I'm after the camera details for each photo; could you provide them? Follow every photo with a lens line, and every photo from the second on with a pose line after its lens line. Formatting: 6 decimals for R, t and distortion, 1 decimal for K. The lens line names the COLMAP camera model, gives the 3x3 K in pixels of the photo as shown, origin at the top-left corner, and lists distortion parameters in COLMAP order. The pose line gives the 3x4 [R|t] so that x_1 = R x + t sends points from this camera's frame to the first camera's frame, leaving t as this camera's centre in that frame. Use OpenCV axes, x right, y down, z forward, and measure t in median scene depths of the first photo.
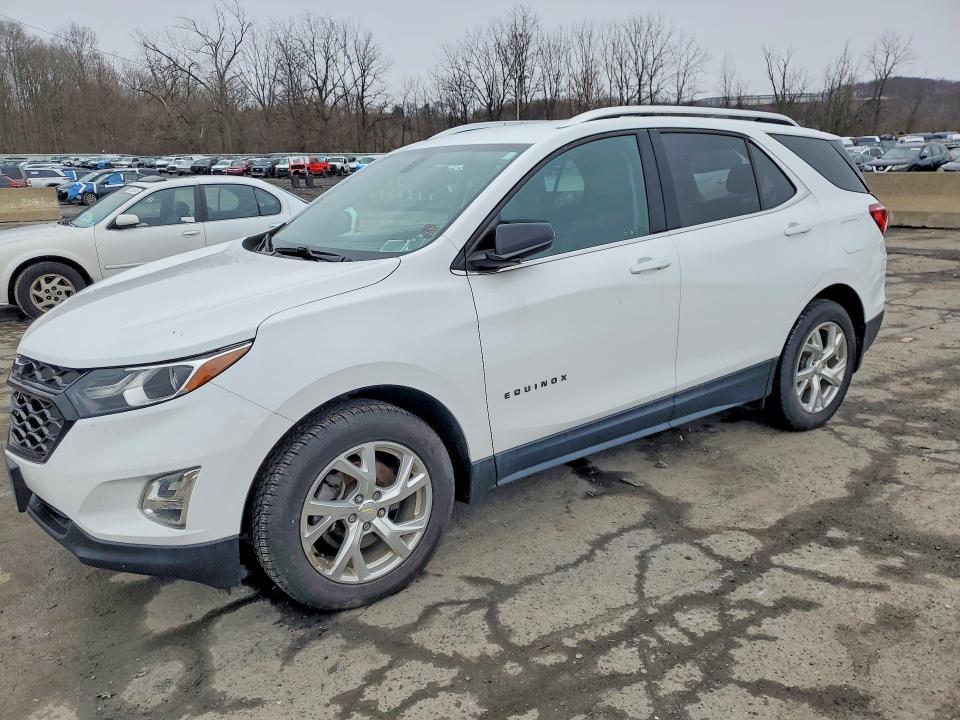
lens RADIAL K [[761.2, 0, 480.0], [0, 761.2, 360.0], [0, 0, 1]] dist [-0.005503, 0.004030]
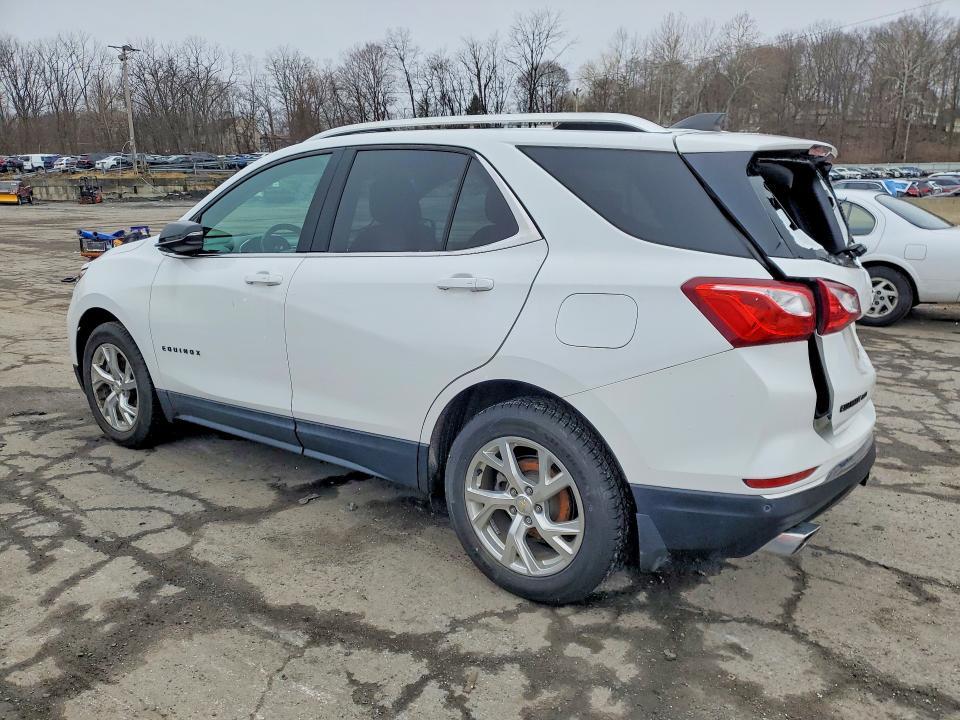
lens RADIAL K [[781.6, 0, 480.0], [0, 781.6, 360.0], [0, 0, 1]] dist [0.034219, 0.000293]
pose [[0.283468, 0.241303, -0.928127, 1.448174], [-0.249059, 0.953140, 0.171739, -0.303362], [0.926075, 0.182476, 0.330283, 1.024802]]
